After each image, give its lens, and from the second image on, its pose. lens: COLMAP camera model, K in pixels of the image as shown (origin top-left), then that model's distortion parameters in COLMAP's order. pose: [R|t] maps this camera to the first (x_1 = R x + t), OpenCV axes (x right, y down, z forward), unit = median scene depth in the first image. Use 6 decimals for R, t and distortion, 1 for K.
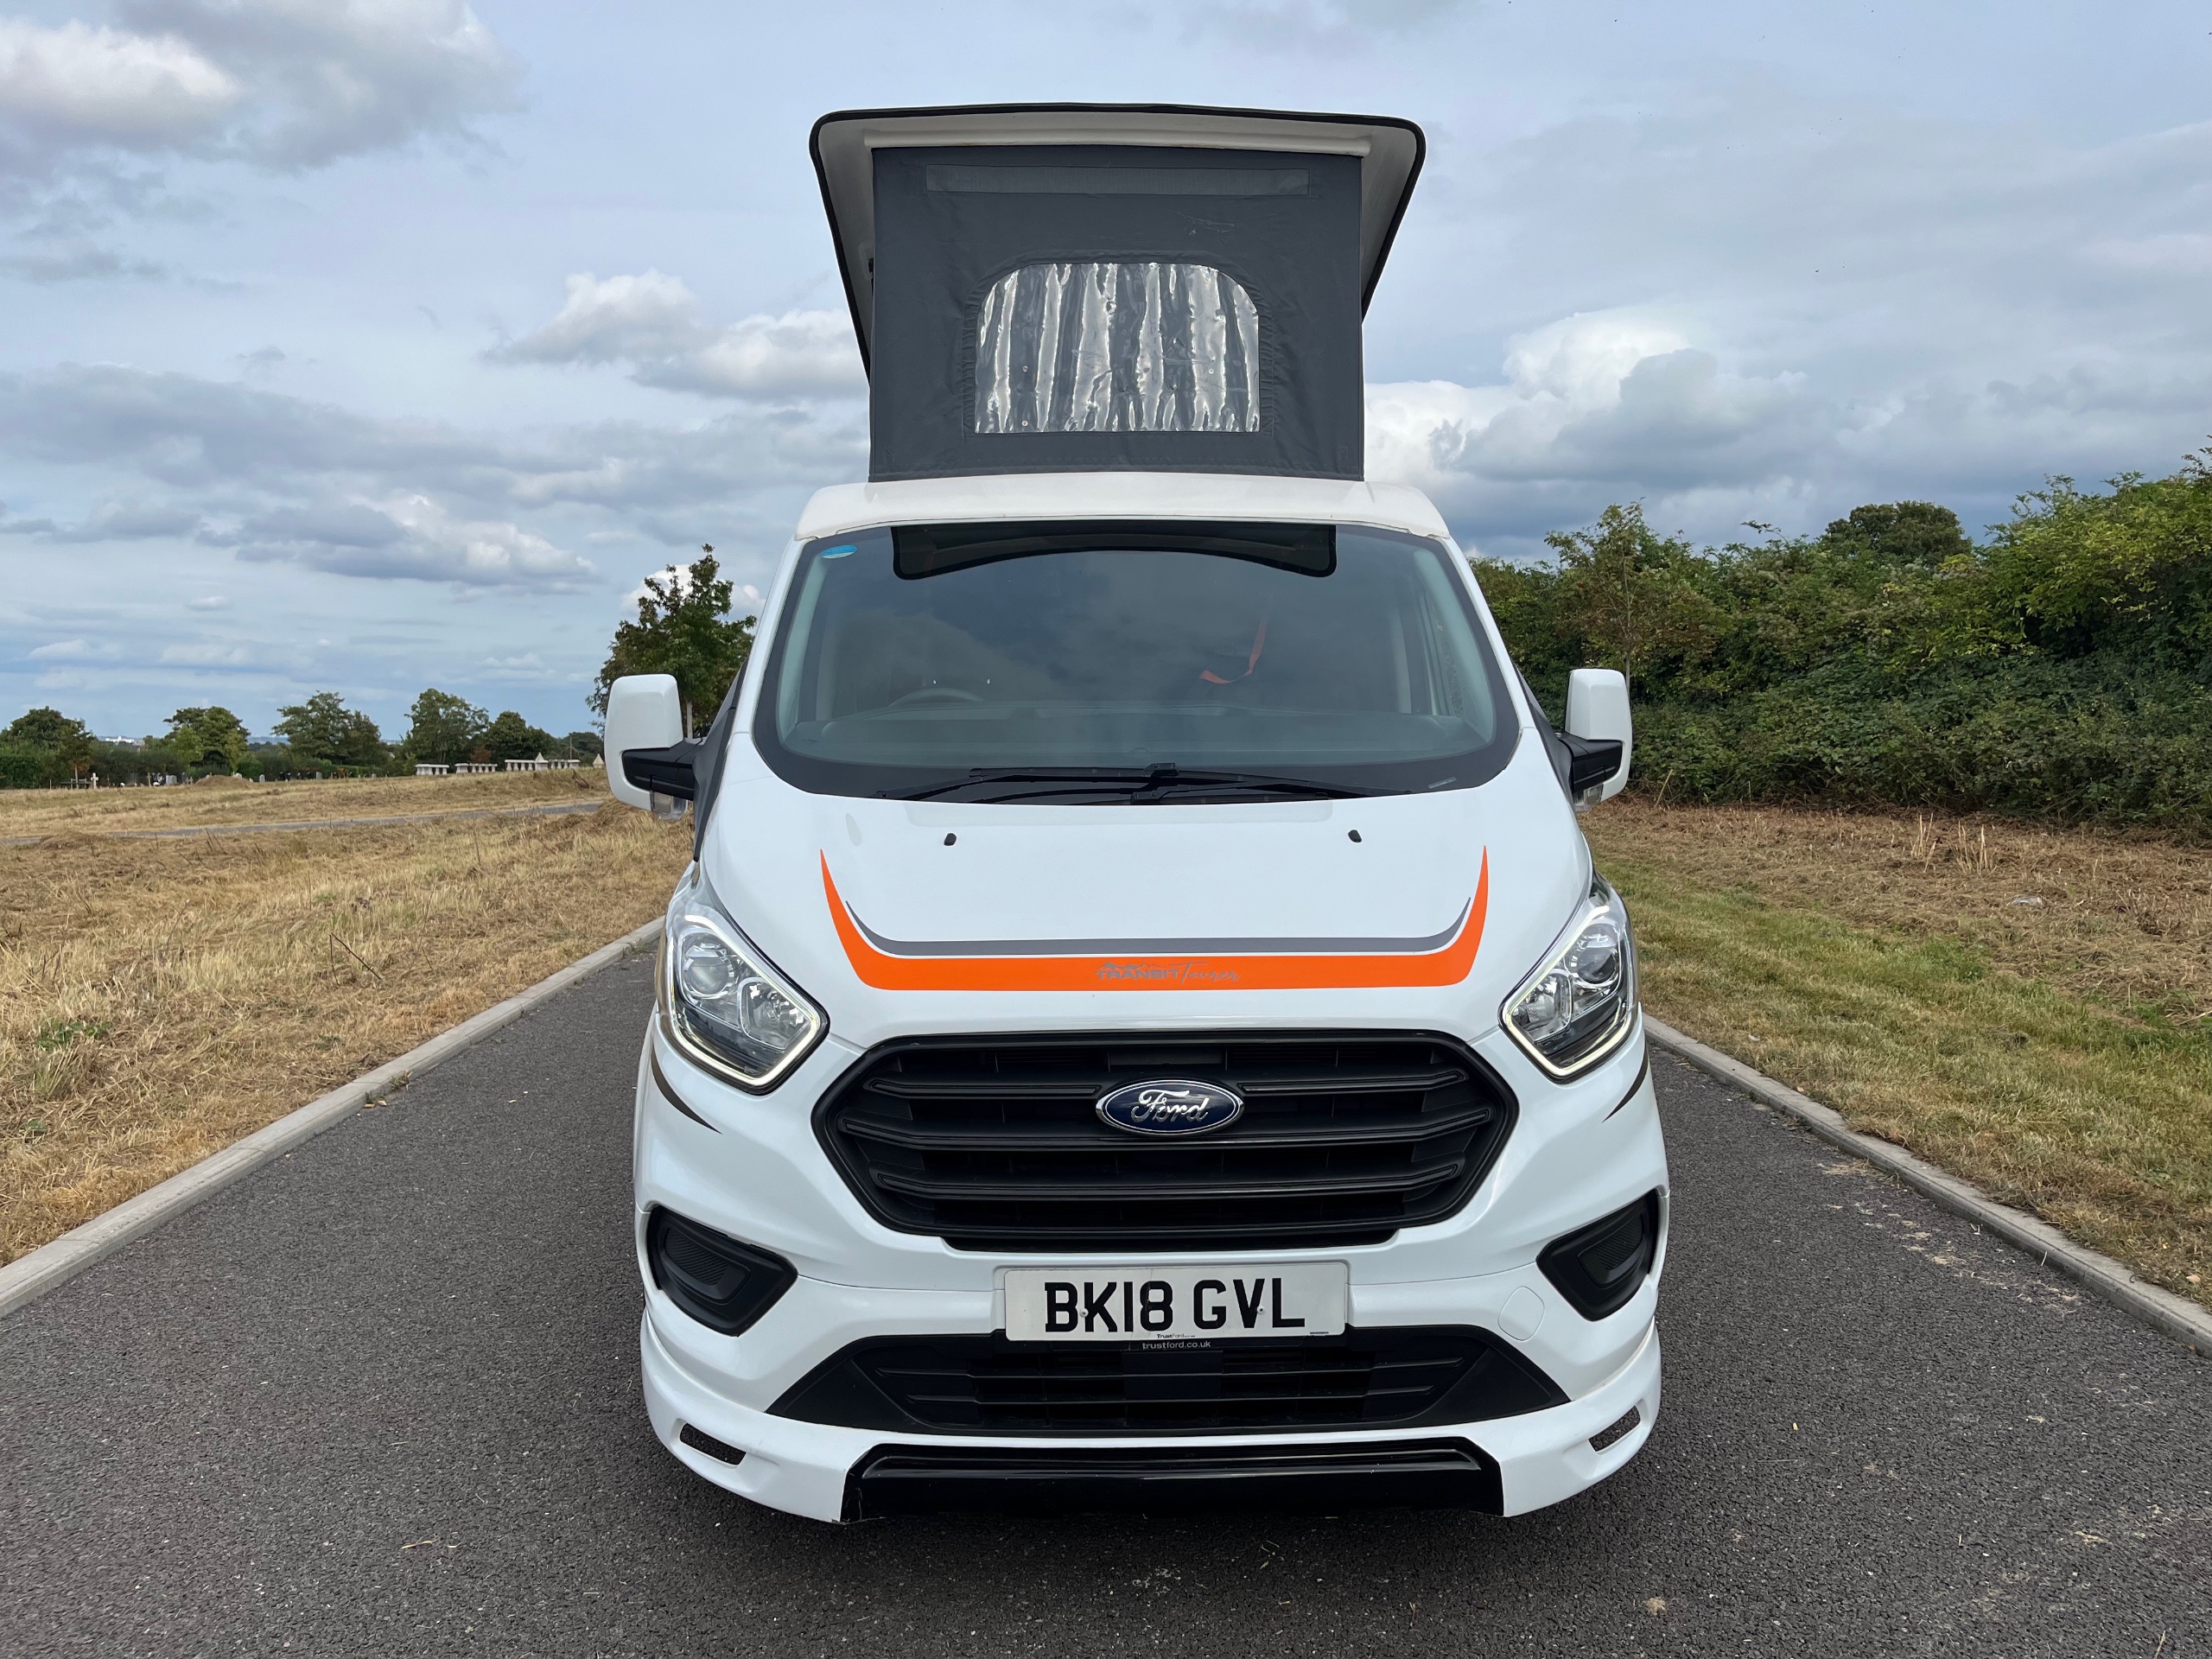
lens RADIAL K [[1671.0, 0, 1139.9], [0, 1671.0, 869.5], [0, 0, 1]] dist [0.073852, -0.112679]
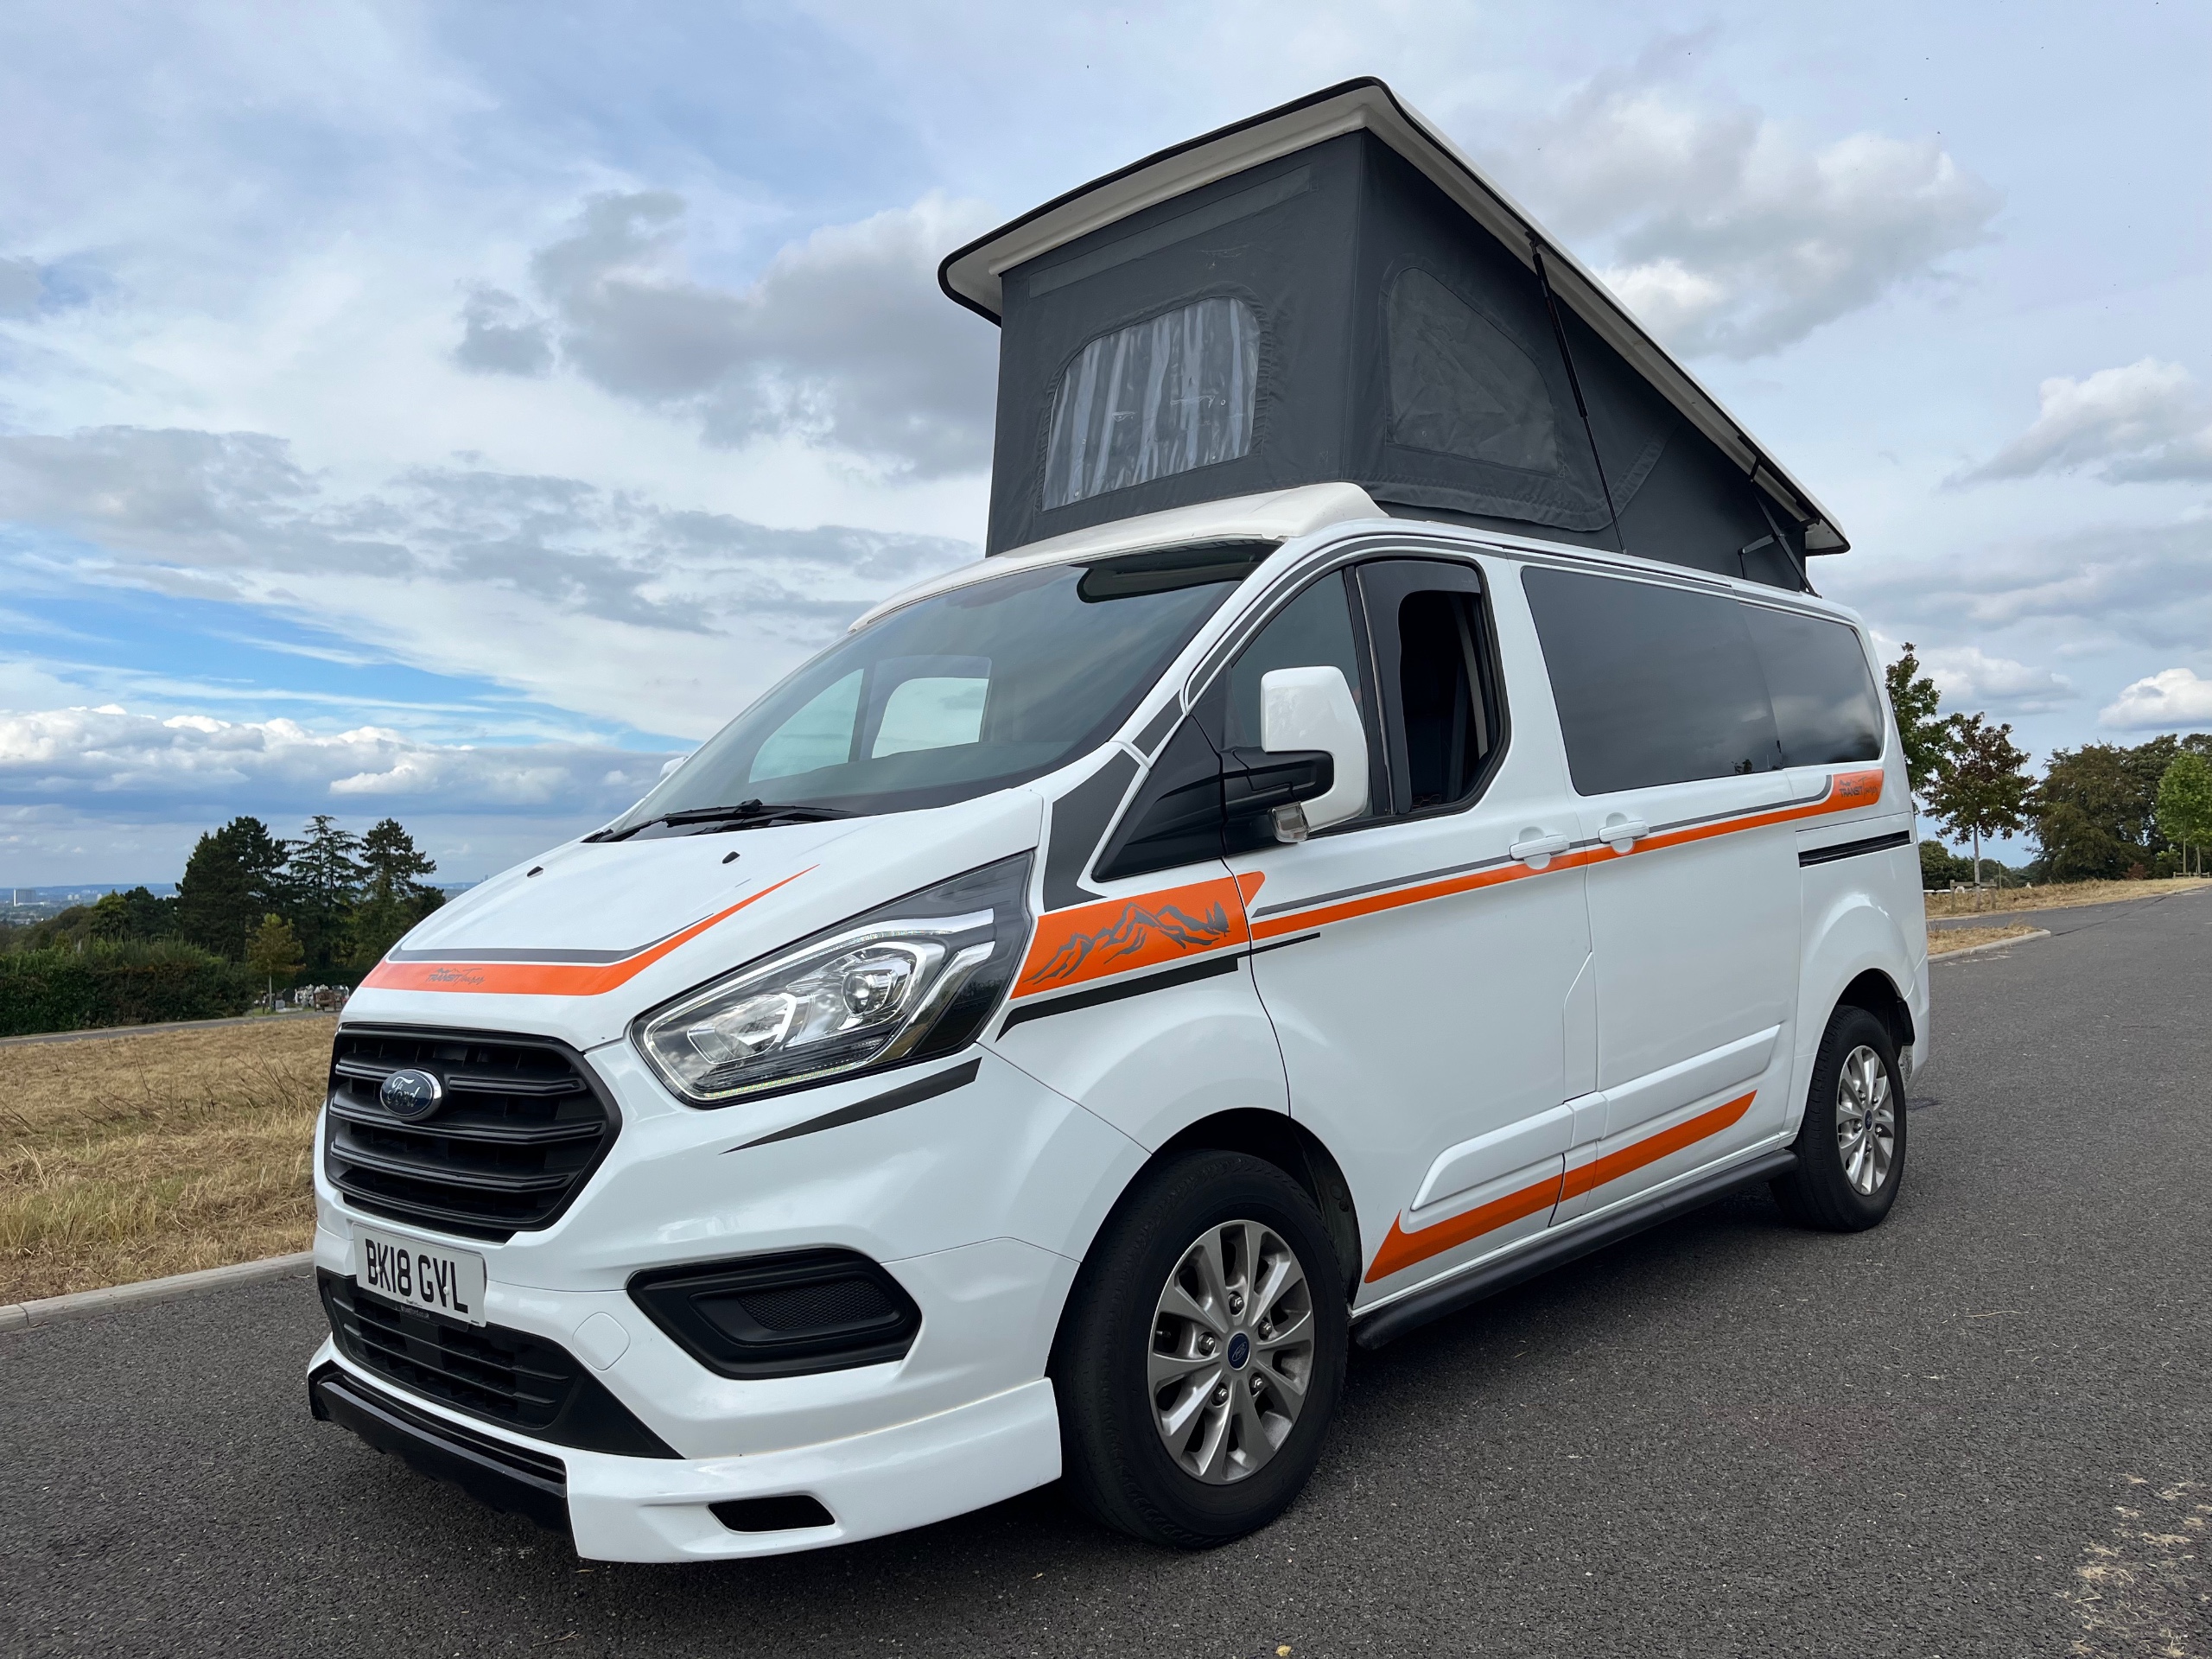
lens RADIAL K [[1665.8, 0, 1106.0], [0, 1665.8, 829.5], [0, 0, 1]] dist [0.071127, -0.097767]
pose [[0.684689, -0.053301, -0.726884, 1.144395], [-0.021849, 0.995373, -0.093569, 0.060017], [0.728508, 0.079948, 0.680357, 0.545376]]
